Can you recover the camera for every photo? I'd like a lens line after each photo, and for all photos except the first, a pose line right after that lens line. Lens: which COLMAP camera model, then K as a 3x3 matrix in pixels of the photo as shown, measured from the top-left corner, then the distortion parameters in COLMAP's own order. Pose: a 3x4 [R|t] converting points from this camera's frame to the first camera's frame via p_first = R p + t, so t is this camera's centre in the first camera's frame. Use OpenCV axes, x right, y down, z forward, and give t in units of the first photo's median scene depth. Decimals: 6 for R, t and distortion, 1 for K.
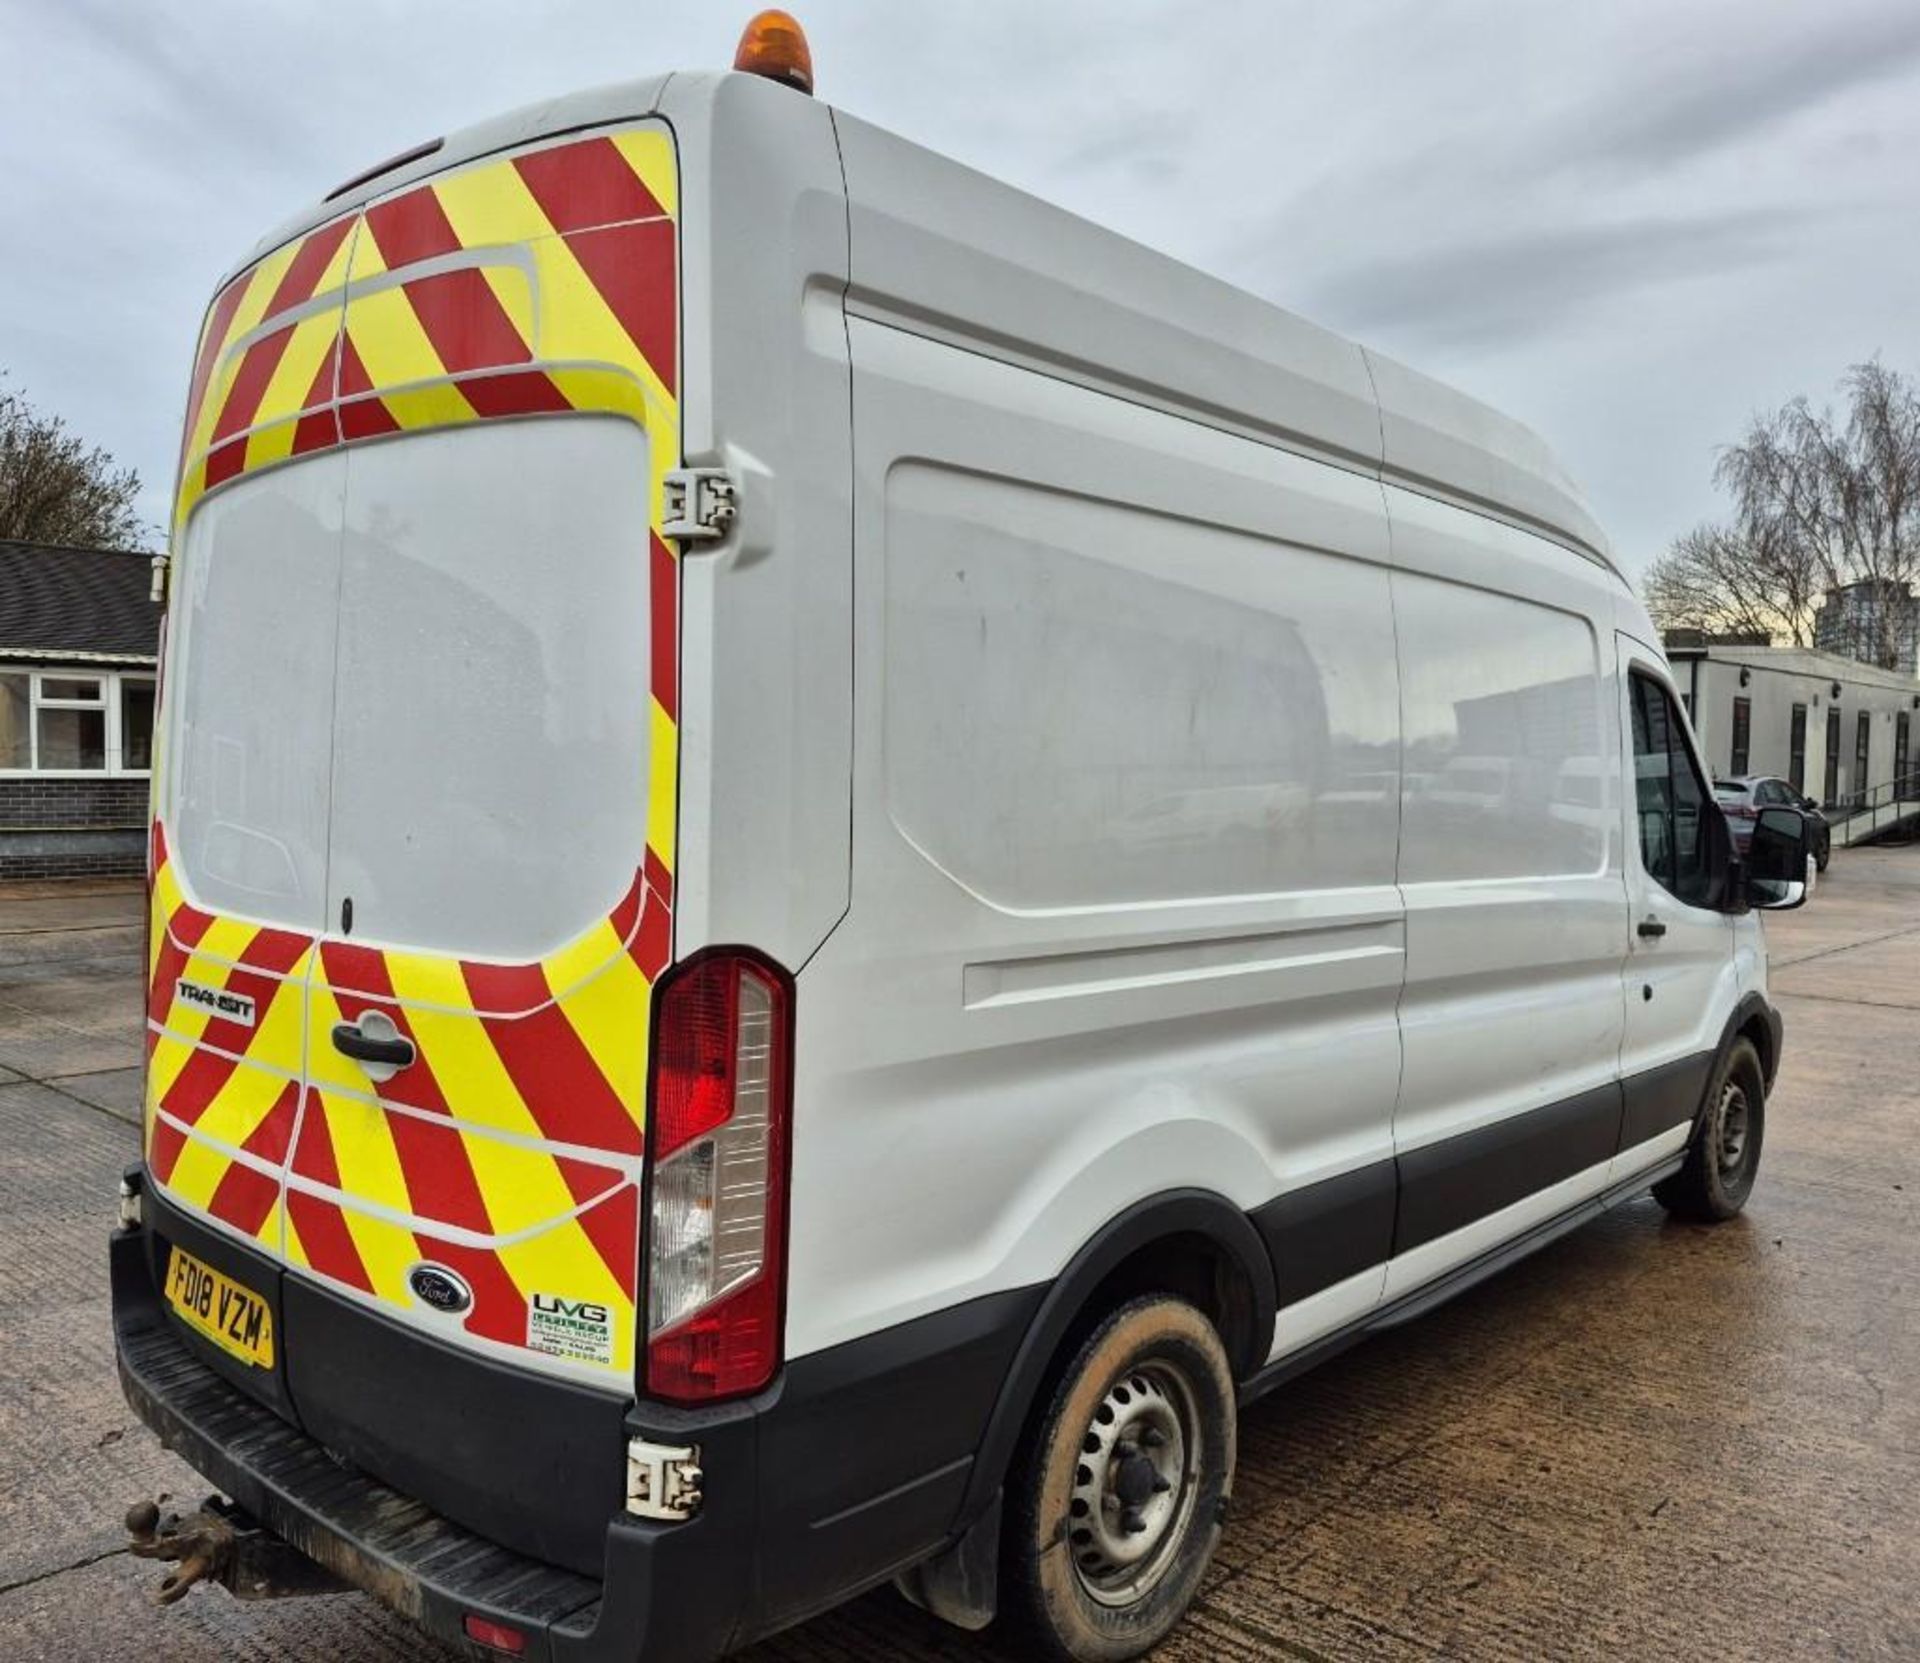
lens RADIAL K [[1582.4, 0, 960.9], [0, 1582.4, 841.0], [0, 0, 1]] dist [-0.005858, -0.006048]
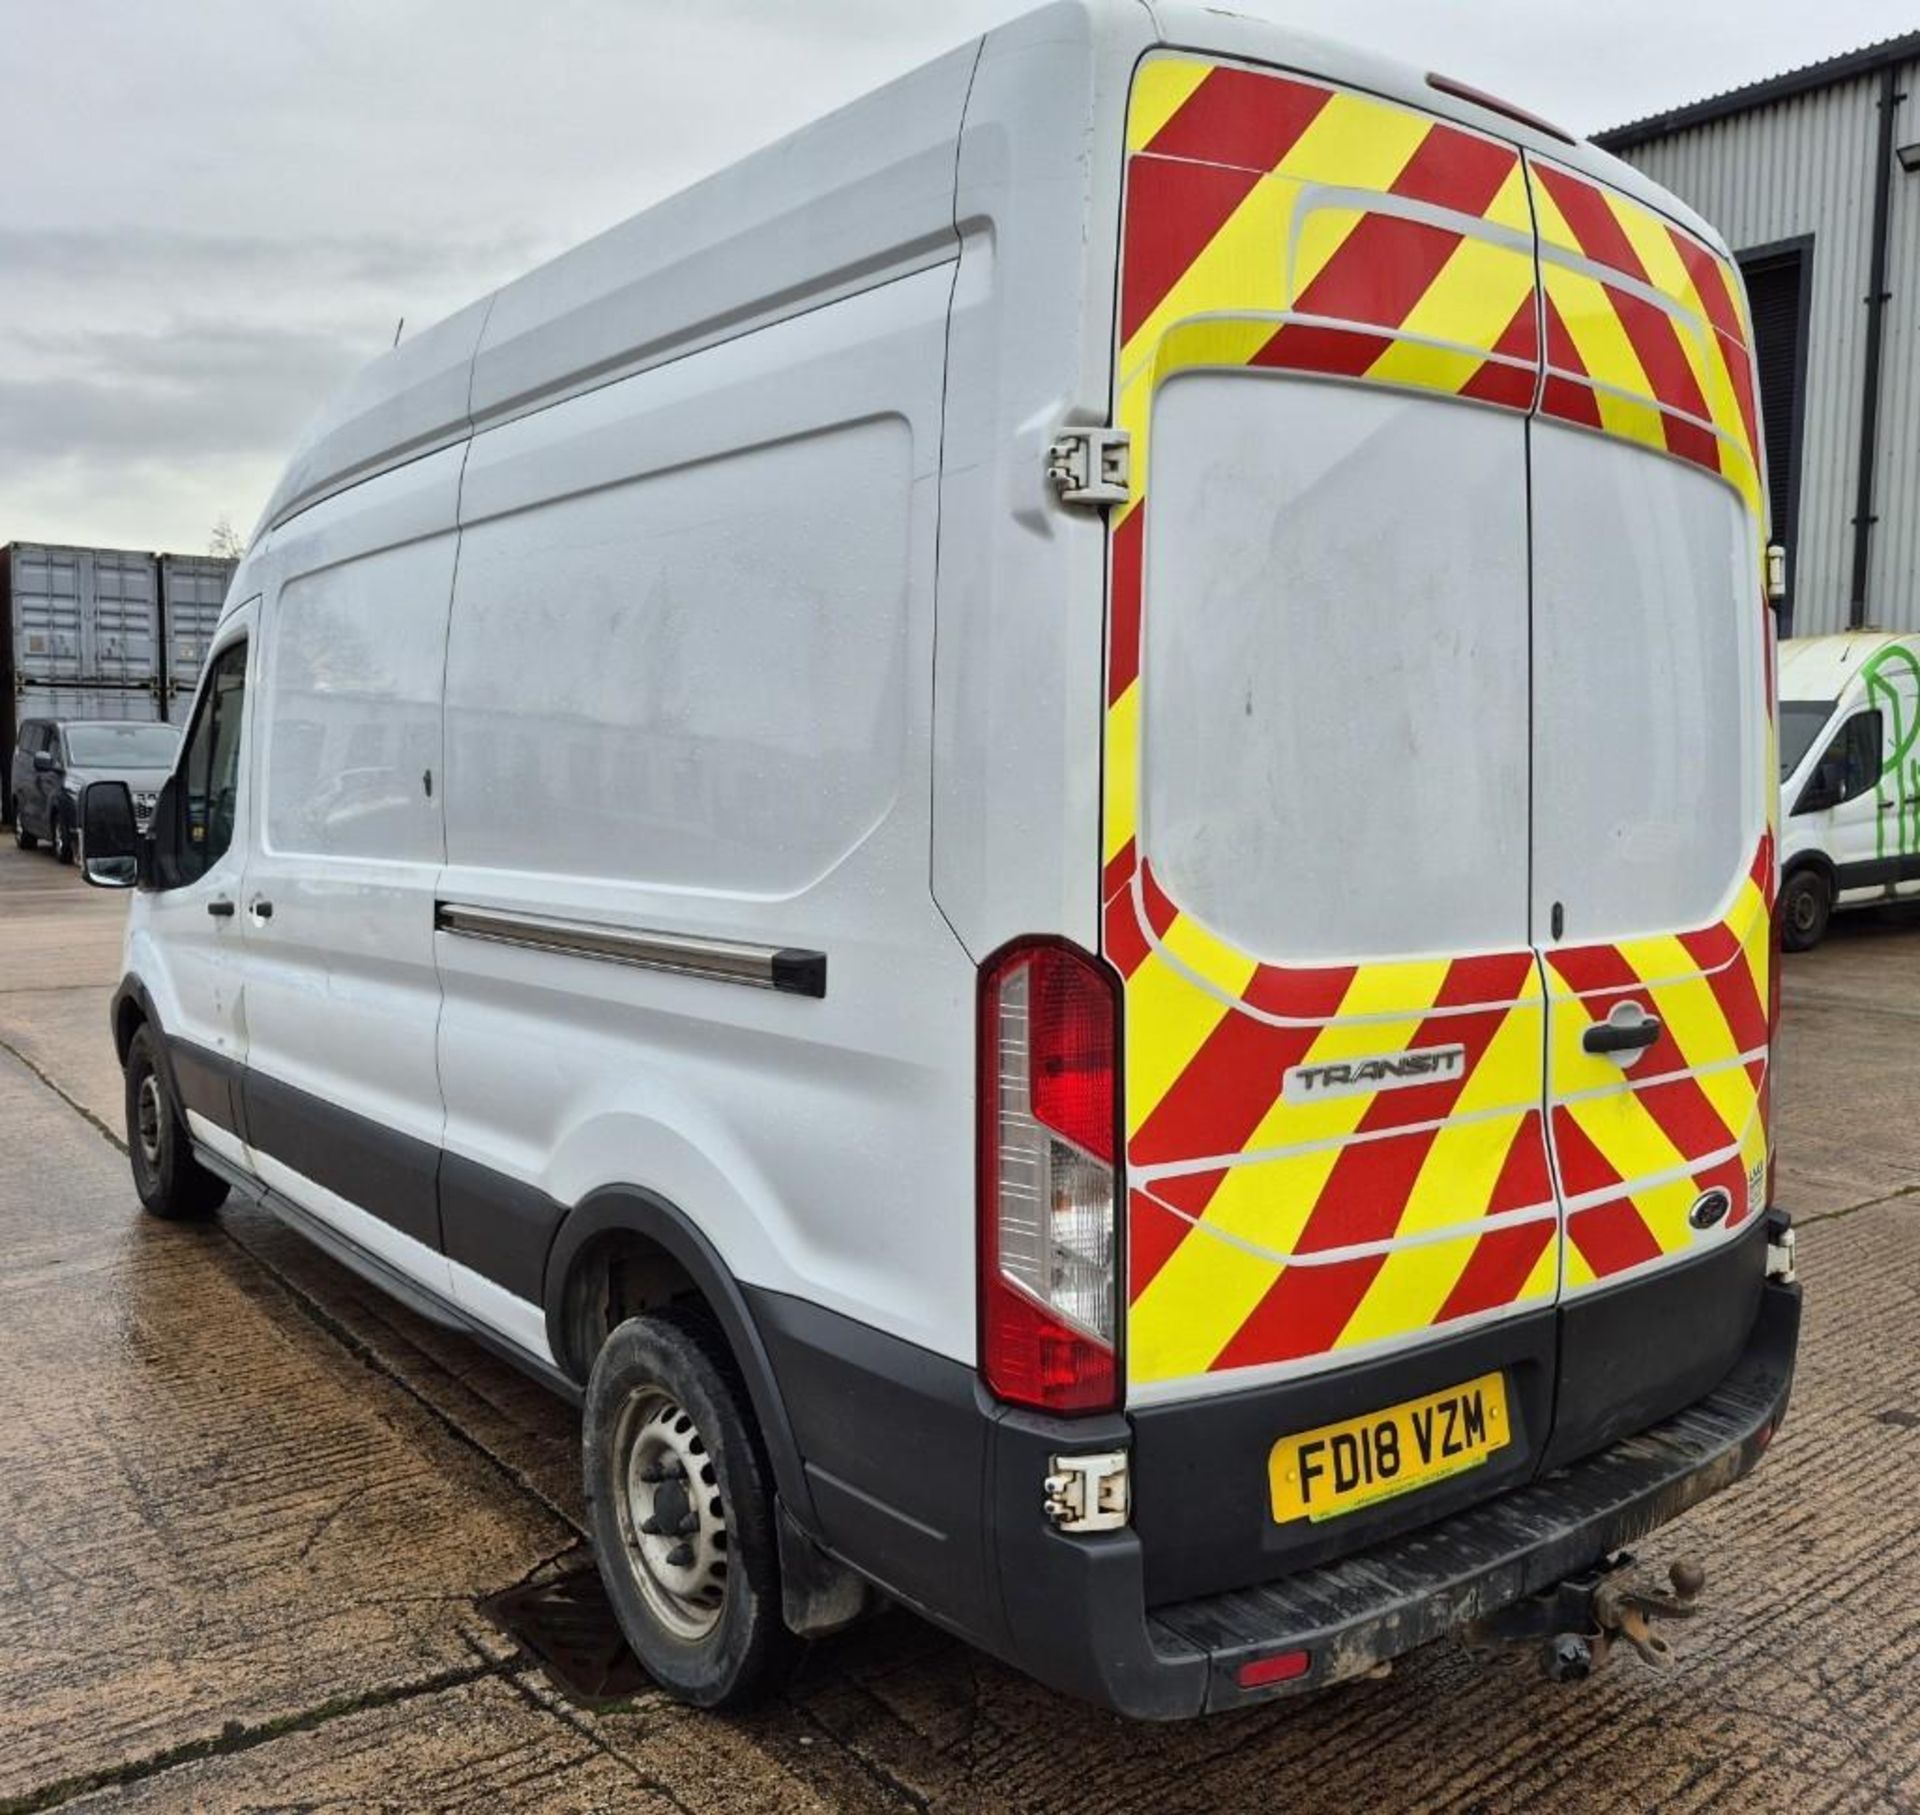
lens RADIAL K [[1668.1, 0, 960.1], [0, 1668.1, 899.8], [0, 0, 1]] dist [0.012838, -0.004510]
pose [[0.172915, -0.093398, 0.980499, -1.460335], [0.036298, 0.995422, 0.088418, -0.068927], [-0.984268, 0.020302, 0.175513, 1.191104]]
